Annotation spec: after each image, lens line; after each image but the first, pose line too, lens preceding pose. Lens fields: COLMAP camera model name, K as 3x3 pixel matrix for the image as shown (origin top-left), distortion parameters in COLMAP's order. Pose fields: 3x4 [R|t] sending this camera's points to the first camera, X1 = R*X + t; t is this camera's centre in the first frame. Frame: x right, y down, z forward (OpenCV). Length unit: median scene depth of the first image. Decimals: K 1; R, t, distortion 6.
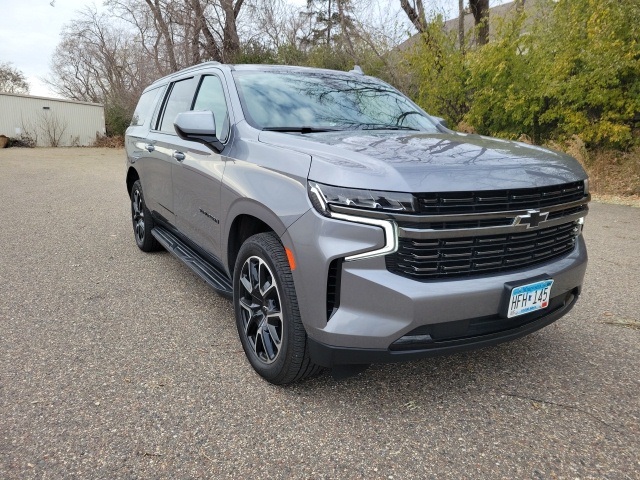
lens RADIAL K [[491.4, 0, 320.0], [0, 491.4, 240.0], [0, 0, 1]] dist [0.031130, -0.006157]
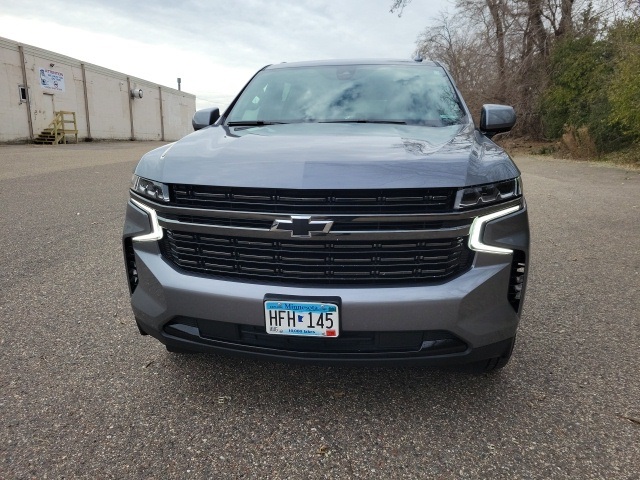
lens RADIAL K [[486.7, 0, 319.5], [0, 486.7, 252.1], [0, 0, 1]] dist [0.032767, -0.000215]
pose [[0.767530, 0.152325, -0.622652, 0.813496], [-0.134714, 0.987993, 0.075642, -0.054923], [0.626698, 0.025822, 0.778834, 0.308920]]
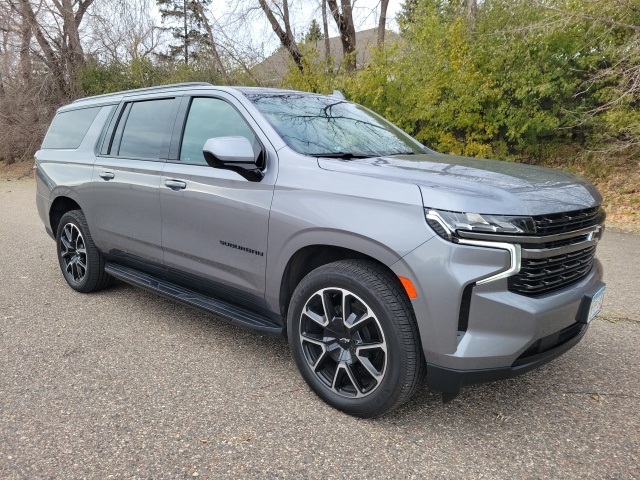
lens RADIAL K [[491.4, 0, 320.0], [0, 491.4, 240.0], [0, 0, 1]] dist [0.031130, -0.006157]
pose [[0.953407, -0.062251, 0.295196, -0.425286], [0.072273, 0.997116, -0.023151, -0.038929], [-0.292903, 0.043408, 0.955156, 0.083154]]
